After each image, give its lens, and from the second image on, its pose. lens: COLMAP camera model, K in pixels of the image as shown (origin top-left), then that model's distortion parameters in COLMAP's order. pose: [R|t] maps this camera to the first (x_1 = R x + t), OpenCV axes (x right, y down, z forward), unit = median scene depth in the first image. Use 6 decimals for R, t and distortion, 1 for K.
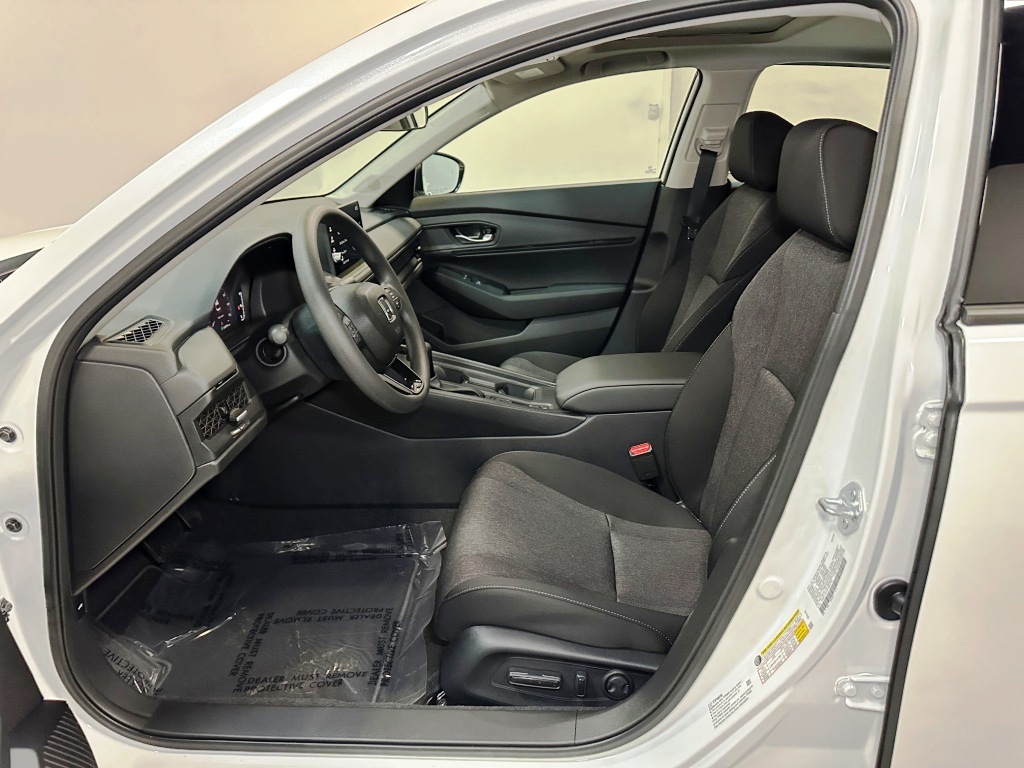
lens RADIAL K [[723.4, 0, 515.9], [0, 723.4, 389.6], [0, 0, 1]] dist [0.034387, -0.041084]
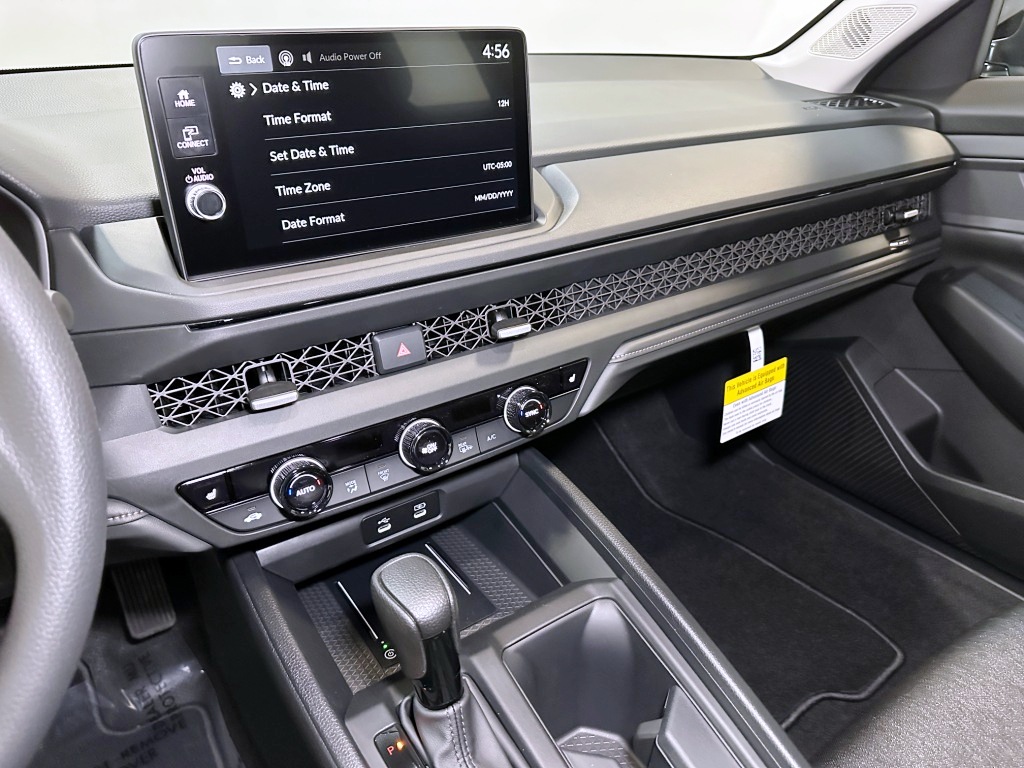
lens RADIAL K [[727.8, 0, 522.7], [0, 727.8, 385.7], [0, 0, 1]] dist [0.073922, -0.103947]
pose [[0.624172, 0.373050, -0.686471, 0.044621], [-0.285155, 0.926804, 0.244378, -0.195047], [0.727389, 0.043217, 0.684863, 0.784681]]
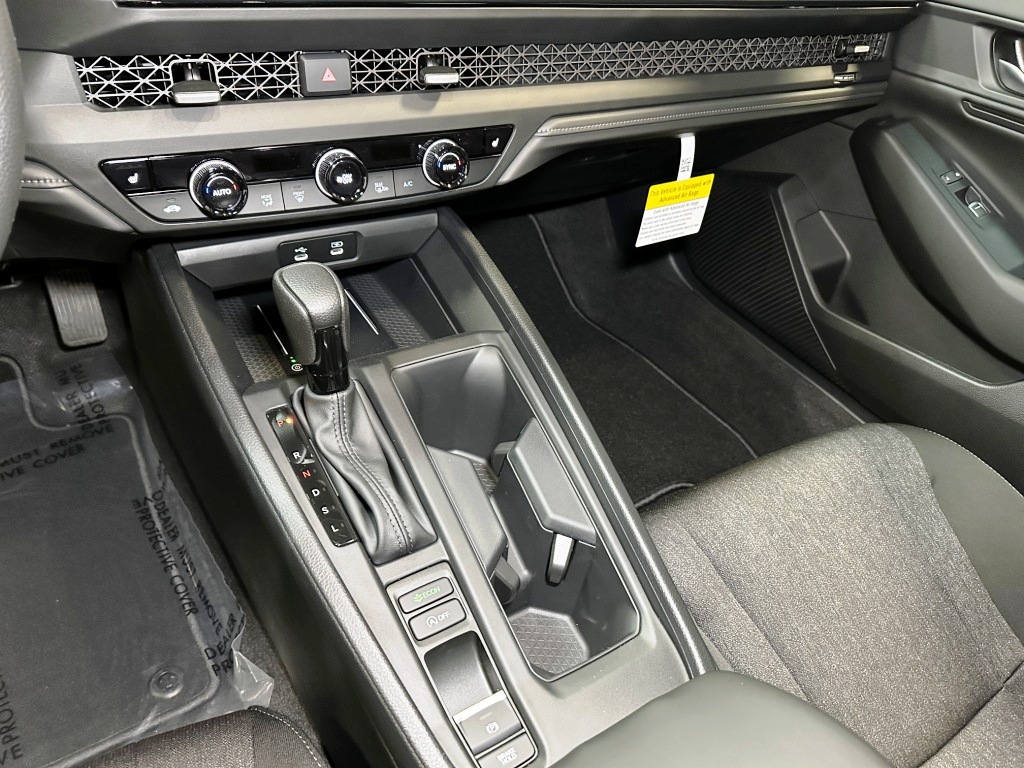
lens RADIAL K [[734.3, 0, 518.0], [0, 734.3, 383.6], [0, 0, 1]] dist [0.004725, -0.008696]
pose [[0.580003, 0.610293, -0.539573, 0.097964], [-0.437527, 0.792102, 0.425610, -0.185380], [0.687144, -0.010777, 0.726441, 0.780815]]
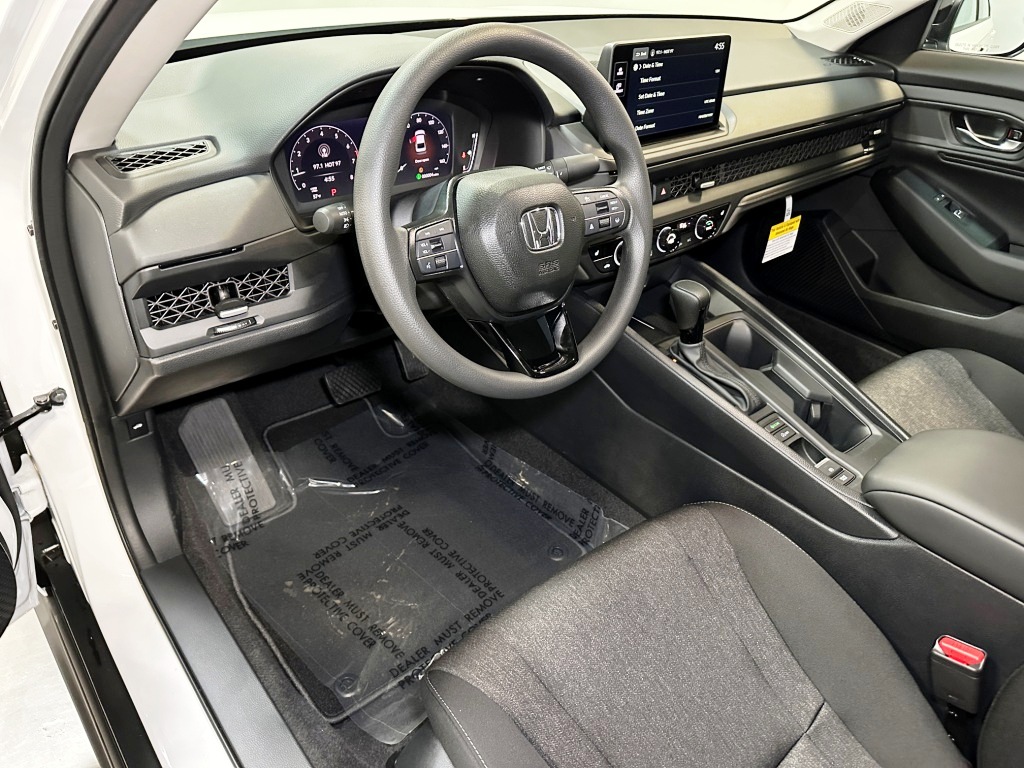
lens RADIAL K [[721.9, 0, 512.0], [0, 721.9, 384.0], [0, 0, 1]] dist [0.041645, -0.050579]
pose [[0.684768, 0.467887, -0.558726, 0.142243], [-0.330872, 0.882711, 0.333685, -0.139234], [0.649320, -0.043630, 0.759263, 0.381278]]
